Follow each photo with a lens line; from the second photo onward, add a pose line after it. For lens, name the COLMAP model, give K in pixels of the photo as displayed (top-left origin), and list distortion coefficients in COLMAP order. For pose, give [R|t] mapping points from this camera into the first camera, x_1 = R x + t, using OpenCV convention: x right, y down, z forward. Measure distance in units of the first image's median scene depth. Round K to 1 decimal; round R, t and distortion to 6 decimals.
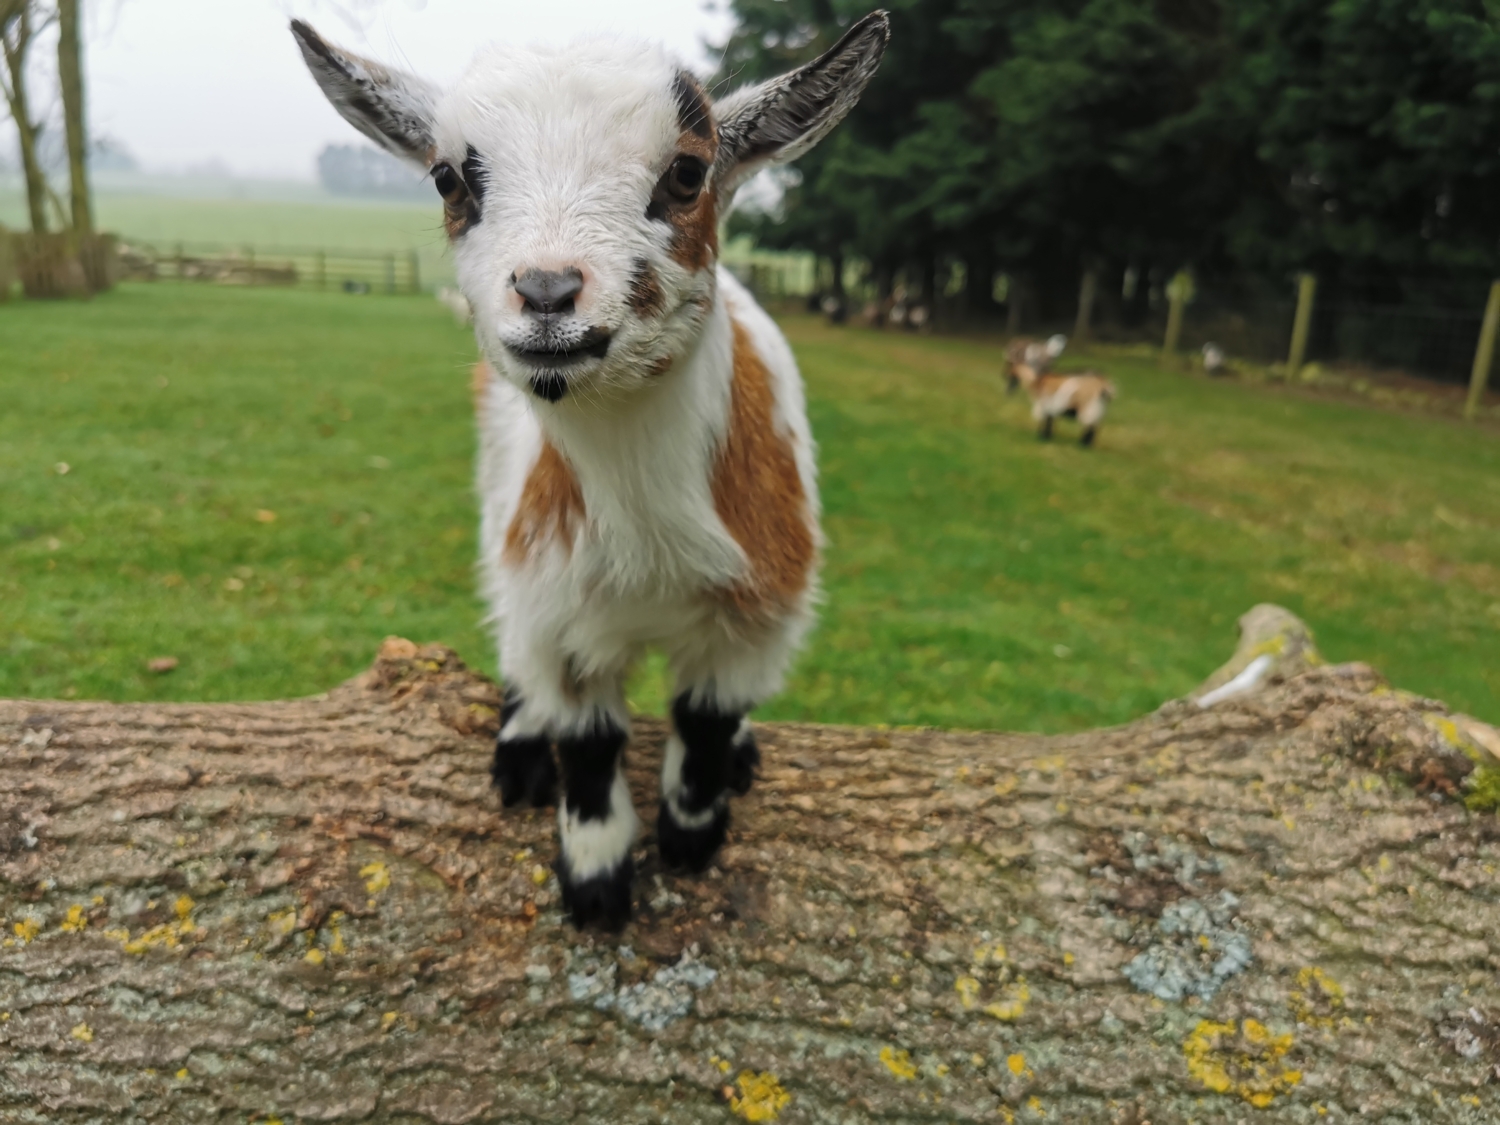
lens RADIAL K [[1207.0, 0, 750.0], [0, 1207.0, 562.5], [0, 0, 1]] dist [0.066412, -0.131077]
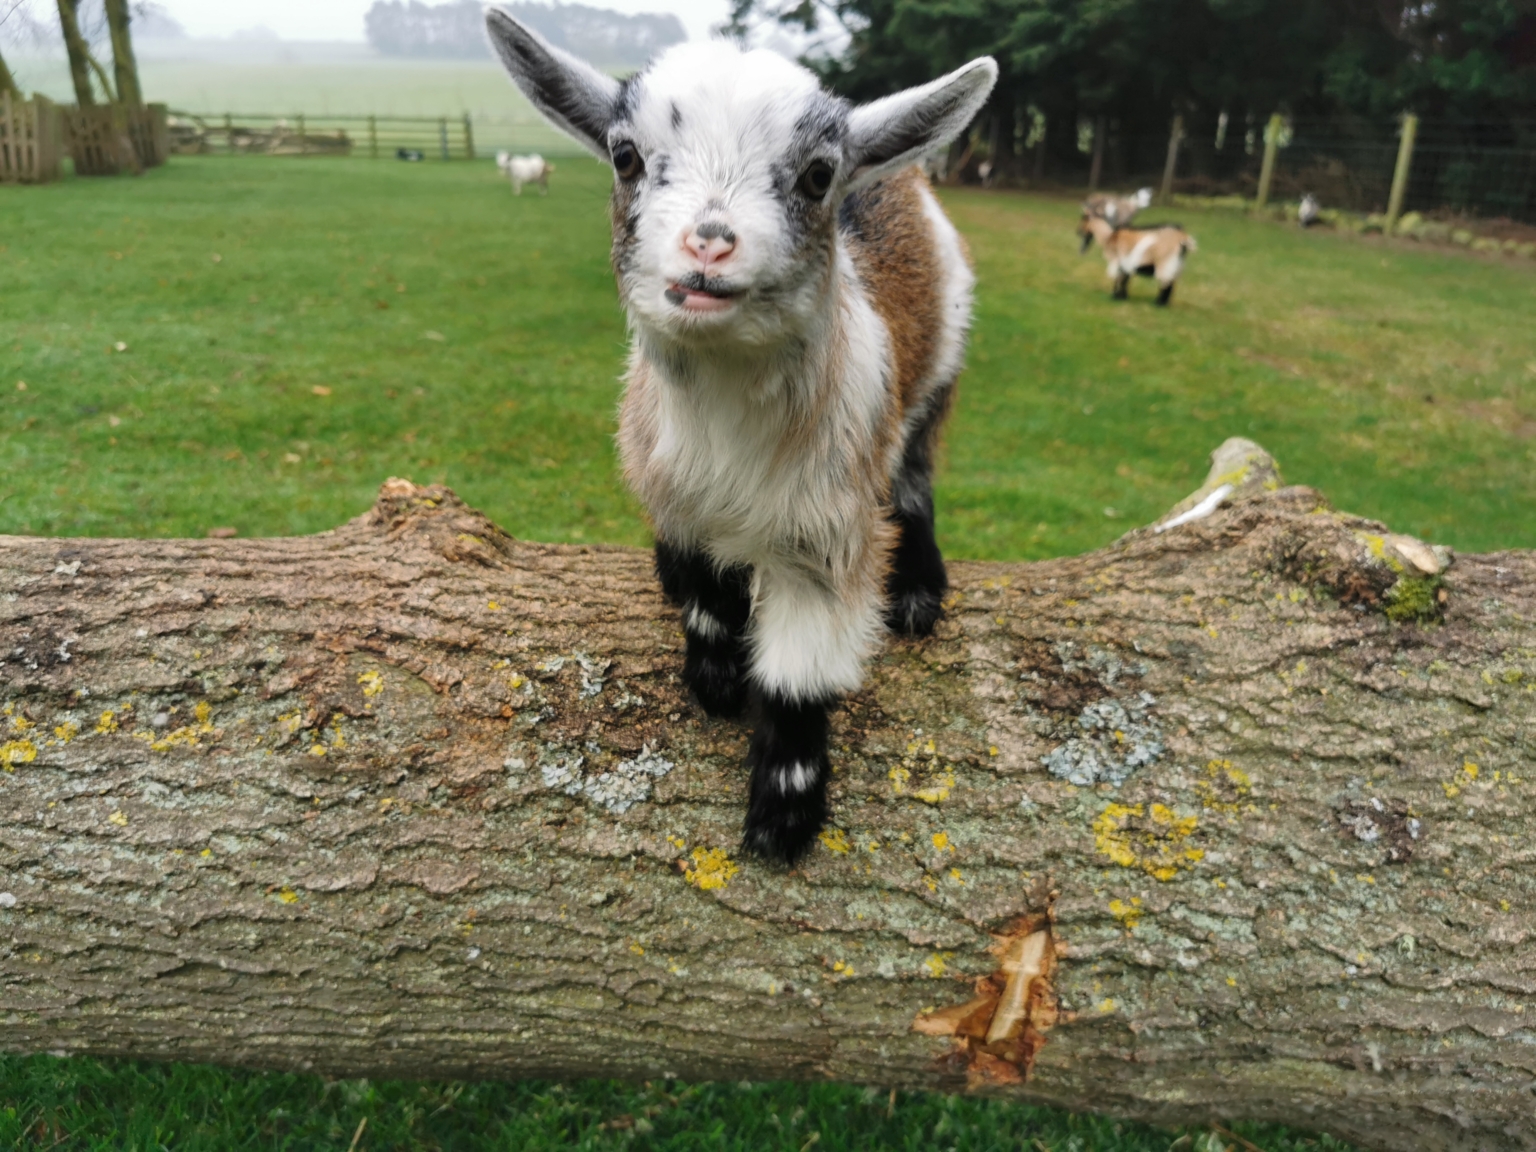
lens RADIAL K [[1231.5, 0, 768.0], [0, 1231.5, 576.0], [0, 0, 1]] dist [0.062492, -0.104181]
pose [[0.998805, -0.009639, -0.047915, 0.109030], [0.014874, 0.993805, 0.110136, 0.041079], [0.046557, -0.110717, 0.992761, -0.095241]]
